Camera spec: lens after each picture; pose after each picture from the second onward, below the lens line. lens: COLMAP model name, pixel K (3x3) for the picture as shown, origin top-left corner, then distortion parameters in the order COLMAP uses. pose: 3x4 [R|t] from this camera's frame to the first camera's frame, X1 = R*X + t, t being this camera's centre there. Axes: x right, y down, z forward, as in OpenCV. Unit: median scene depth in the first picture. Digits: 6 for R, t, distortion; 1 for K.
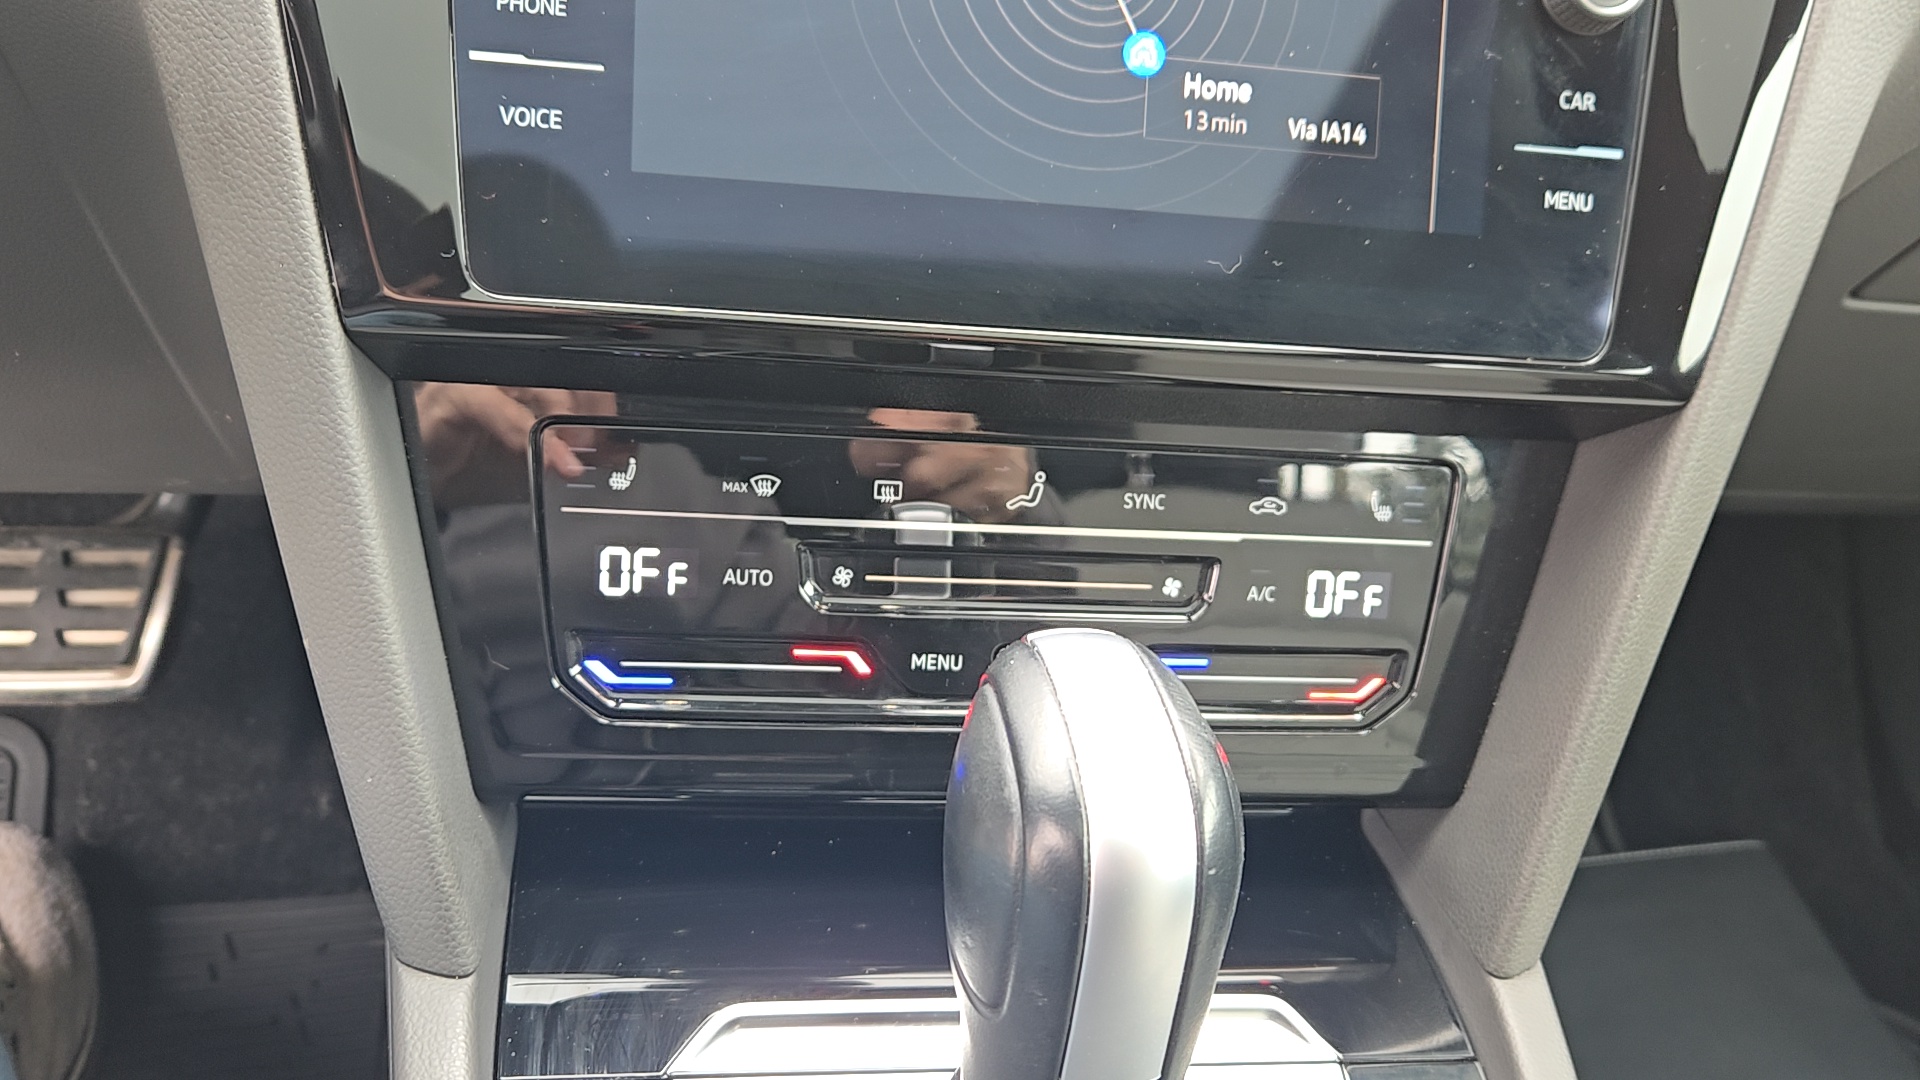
lens RADIAL K [[1635.7, 0, 953.0], [0, 1635.7, 543.9], [0, 0, 1]] dist [0.009571, -0.016920]
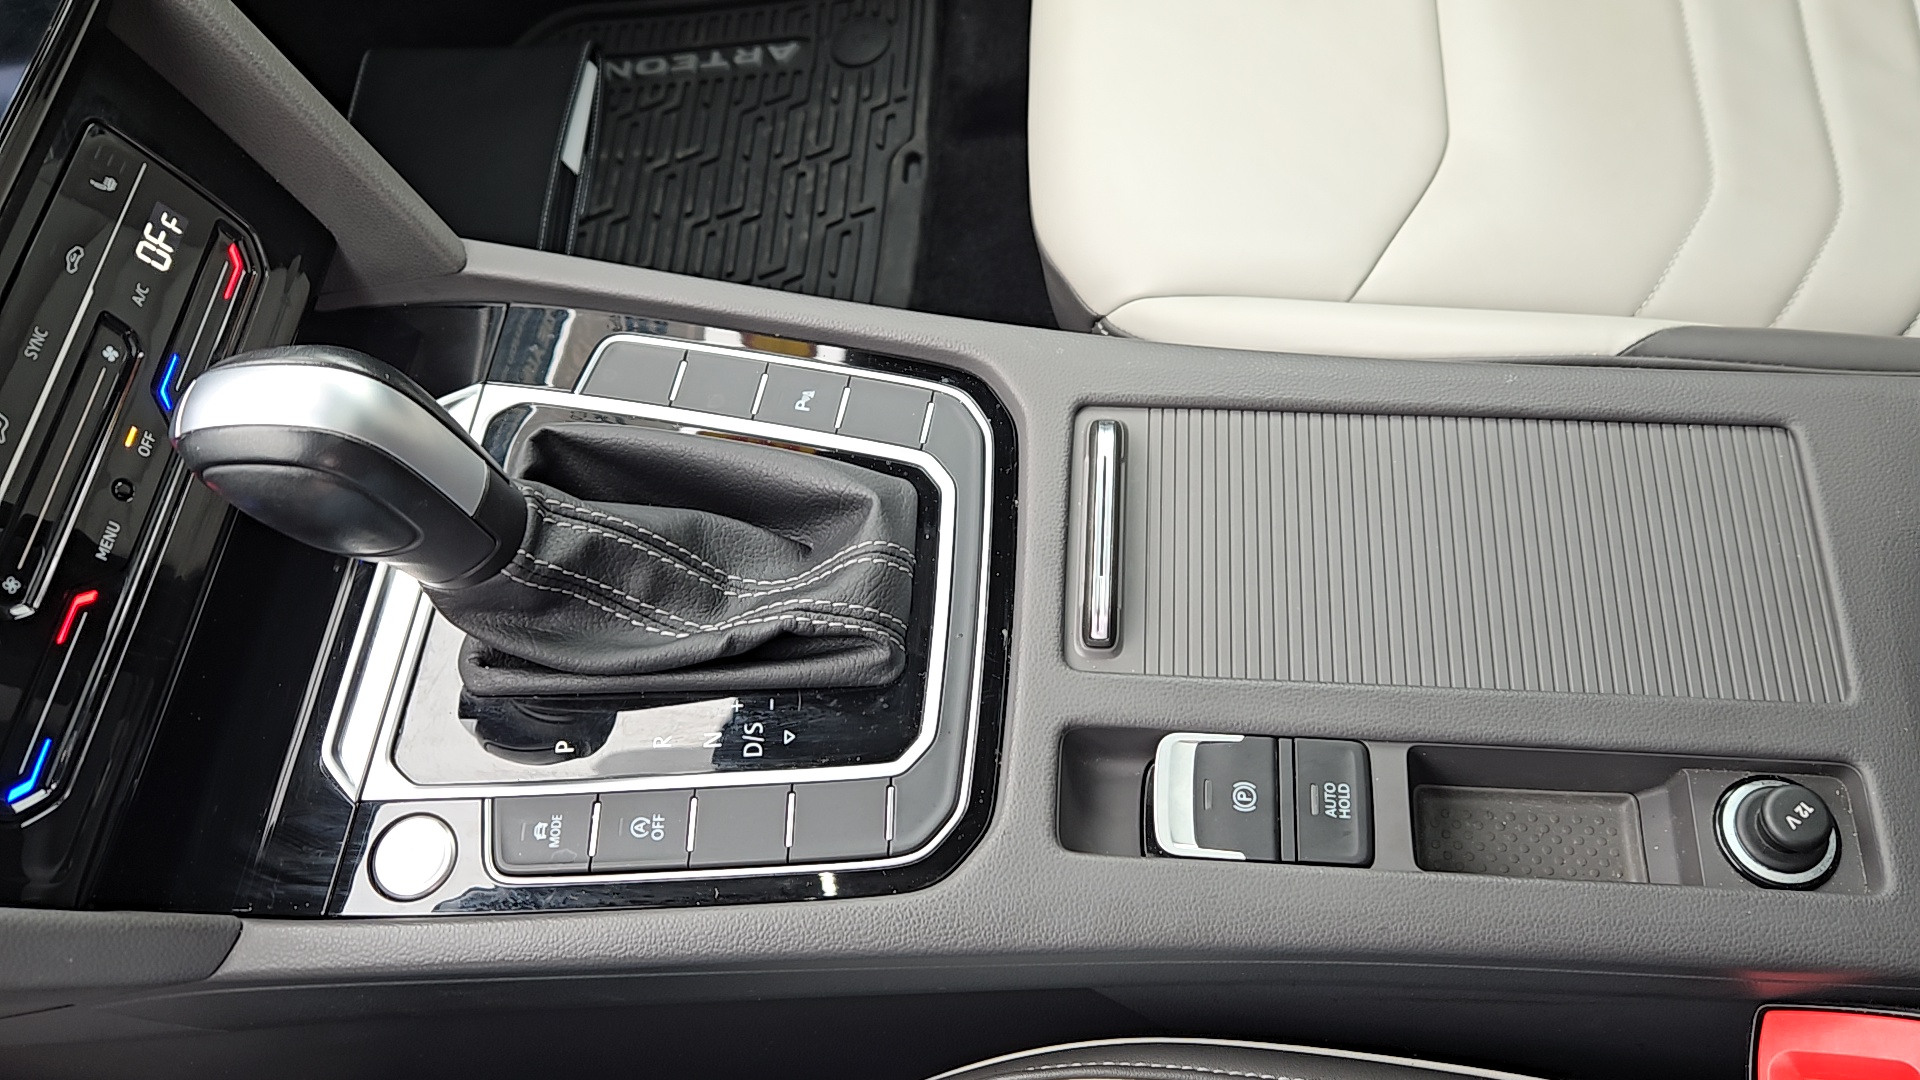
lens RADIAL K [[1635.7, 0, 961.4], [0, 1635.7, 527.6], [0, 0, 1]] dist [0.009571, -0.016920]
pose [[0.219984, -0.929506, 0.296017, -0.224737], [0.729724, 0.358182, 0.582416, -0.184196], [-0.647387, 0.087888, 0.757077, -0.394098]]
